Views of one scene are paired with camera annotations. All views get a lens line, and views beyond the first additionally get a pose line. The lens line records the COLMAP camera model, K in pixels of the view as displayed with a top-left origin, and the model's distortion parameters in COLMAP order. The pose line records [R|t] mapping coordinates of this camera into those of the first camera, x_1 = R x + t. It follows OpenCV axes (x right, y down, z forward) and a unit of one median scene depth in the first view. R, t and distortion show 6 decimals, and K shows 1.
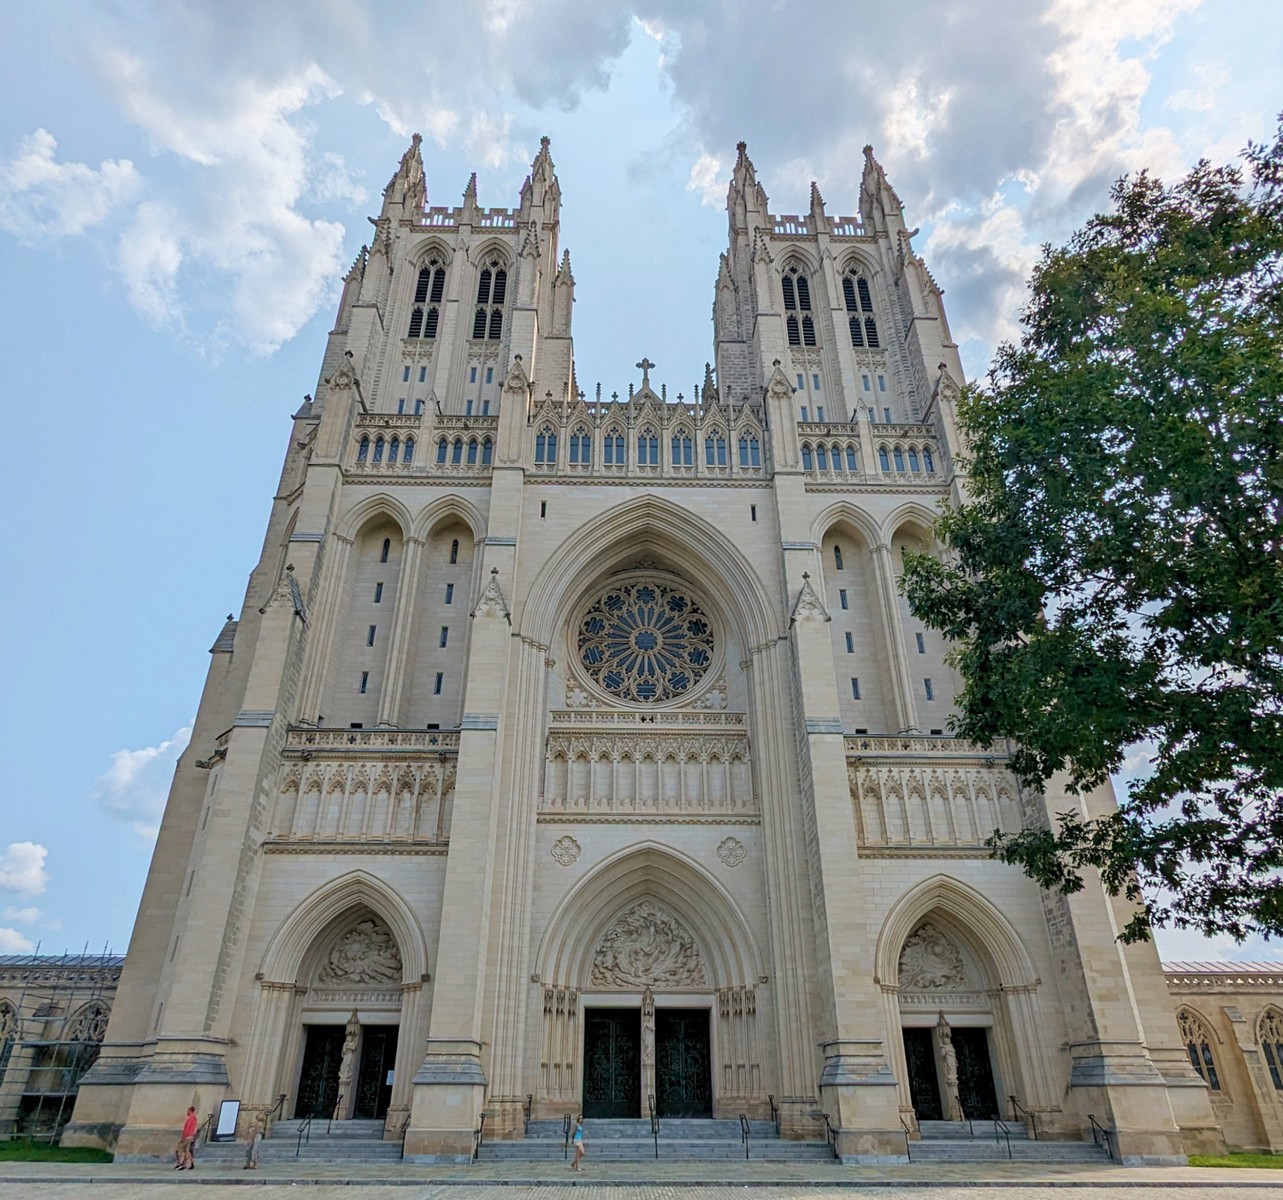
lens RADIAL K [[831.8, 0, 635.6], [0, 831.8, 668.0], [0, 0, 1]] dist [0.005806, -0.009822]
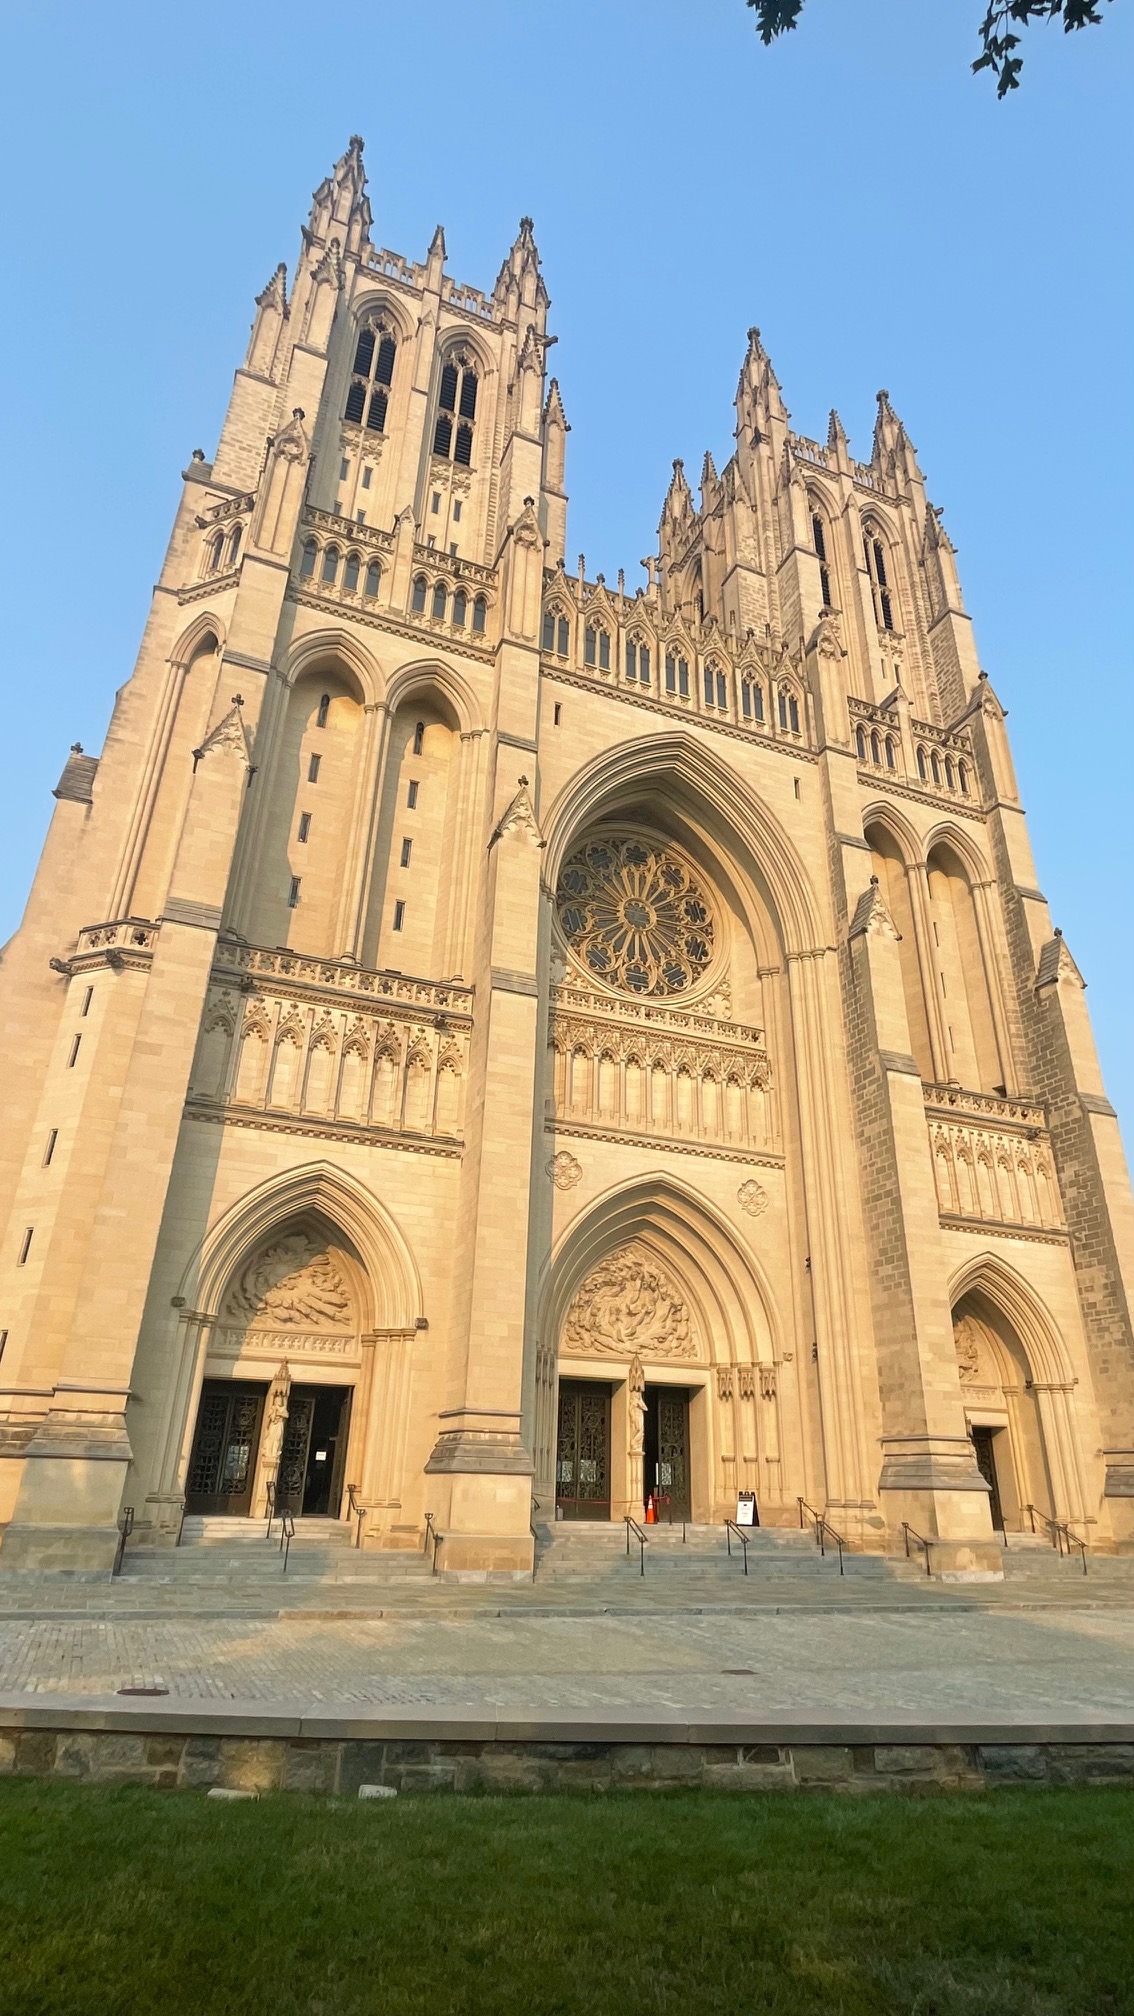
lens RADIAL K [[1026.0, 0, 561.6], [0, 1026.0, 998.8], [0, 0, 1]] dist [-0.003093, 0.001527]
pose [[0.929058, 0.180703, 0.322796, -0.396557], [-0.191229, 0.981545, 0.000915, 0.064197], [-0.316674, -0.062578, 0.946468, 0.126379]]
